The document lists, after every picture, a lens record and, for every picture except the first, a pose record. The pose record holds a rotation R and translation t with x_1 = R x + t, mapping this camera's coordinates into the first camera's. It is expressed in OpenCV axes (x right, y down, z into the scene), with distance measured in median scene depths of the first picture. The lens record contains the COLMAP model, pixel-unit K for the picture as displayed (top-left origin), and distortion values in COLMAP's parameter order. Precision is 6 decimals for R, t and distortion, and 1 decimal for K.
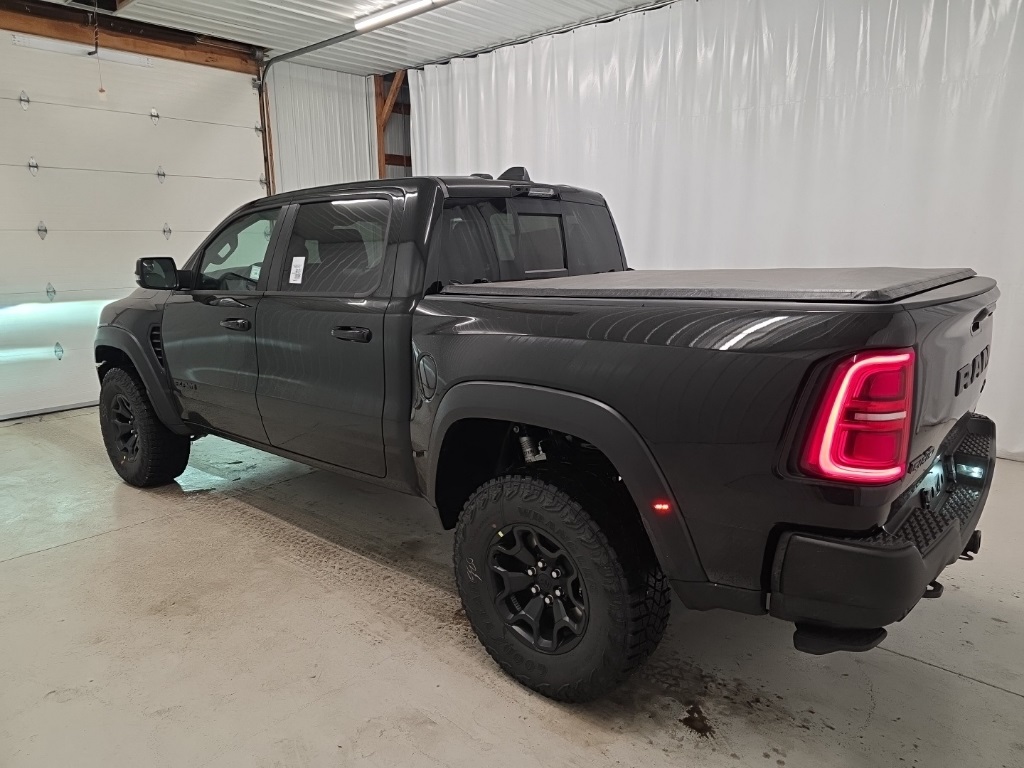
lens RADIAL K [[689.0, 0, 518.3], [0, 689.0, 378.6], [0, 0, 1]] dist [0.040580, -0.033285]
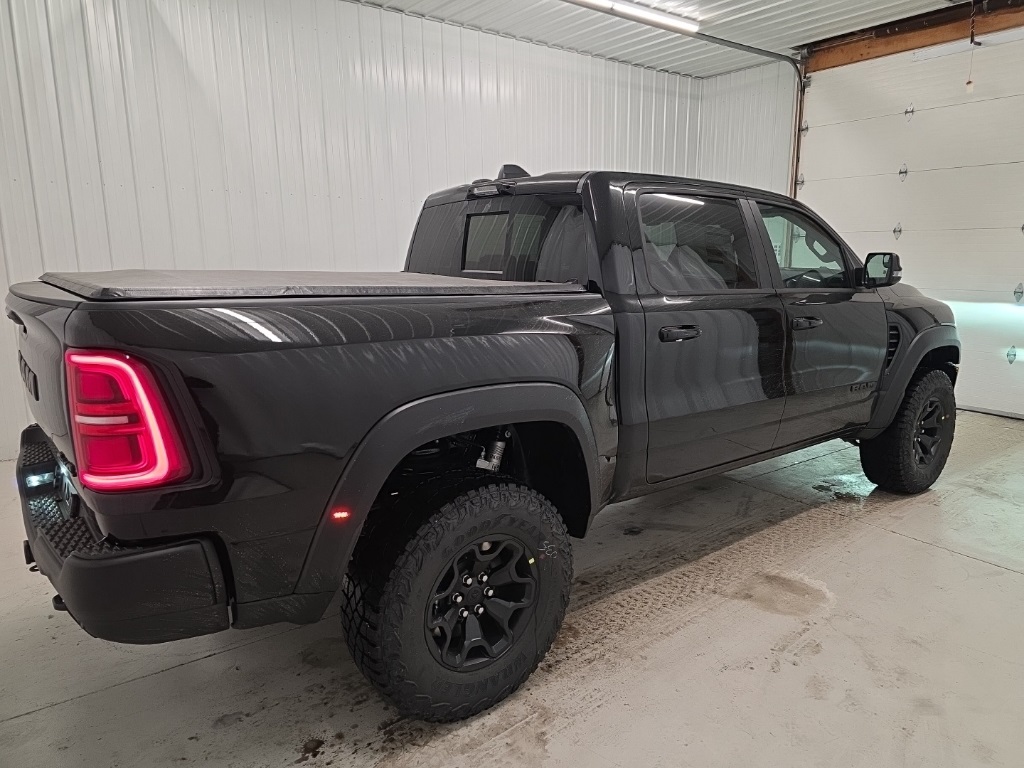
lens RADIAL K [[689.0, 0, 519.5], [0, 689.0, 377.7], [0, 0, 1]] dist [0.040580, -0.033285]
pose [[-0.207223, 0.184784, -0.960684, 0.948323], [-0.183630, 0.957198, 0.223723, -0.230731], [0.960905, 0.222771, -0.164422, 1.191349]]
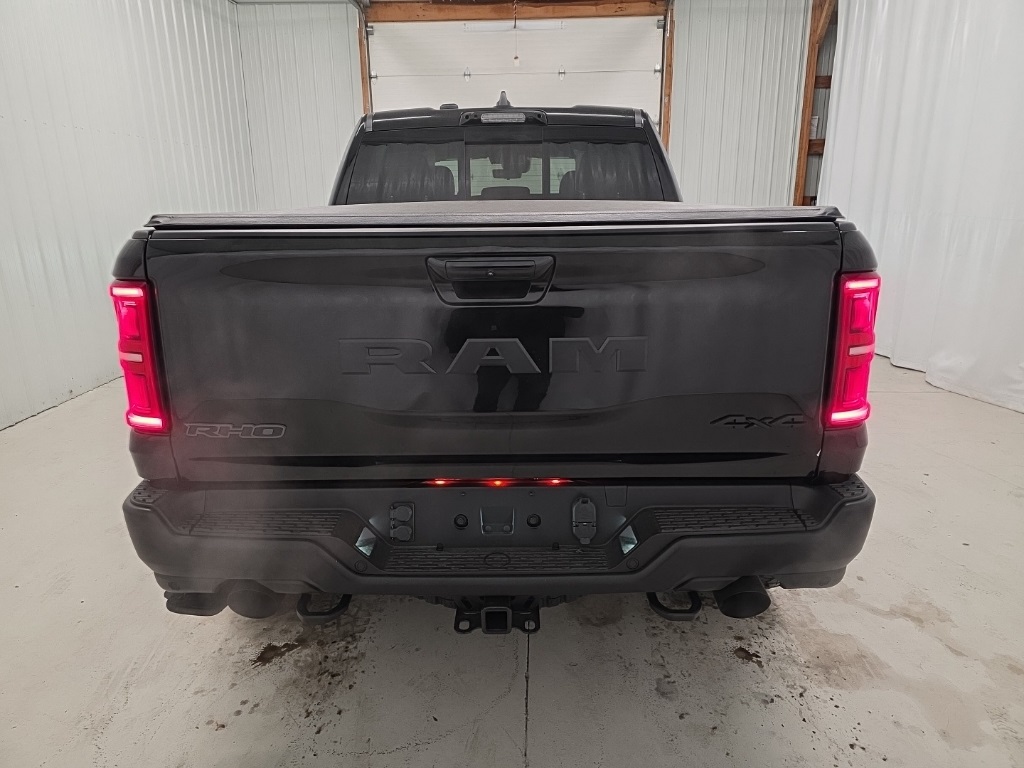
lens RADIAL K [[689.0, 0, 503.9], [0, 689.0, 373.3], [0, 0, 1]] dist [0.040580, -0.033285]
pose [[0.628361, 0.195336, -0.752998, 0.748645], [-0.144191, 0.980434, 0.134011, -0.056263], [0.764442, 0.024368, 0.644232, 0.390247]]
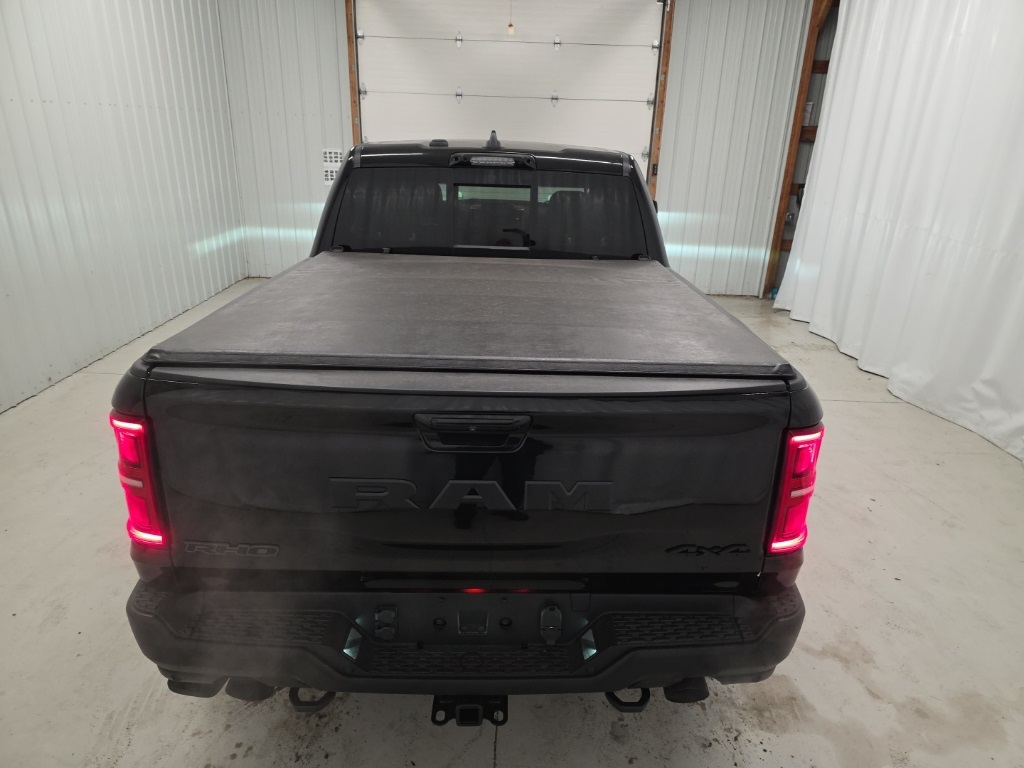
lens RADIAL K [[689.0, 0, 523.4], [0, 689.0, 393.7], [0, 0, 1]] dist [0.040580, -0.033285]
pose [[0.656586, 0.300681, -0.691727, 0.746428], [-0.186357, 0.953342, 0.237510, -0.188994], [0.730866, -0.027037, 0.681985, 0.368241]]
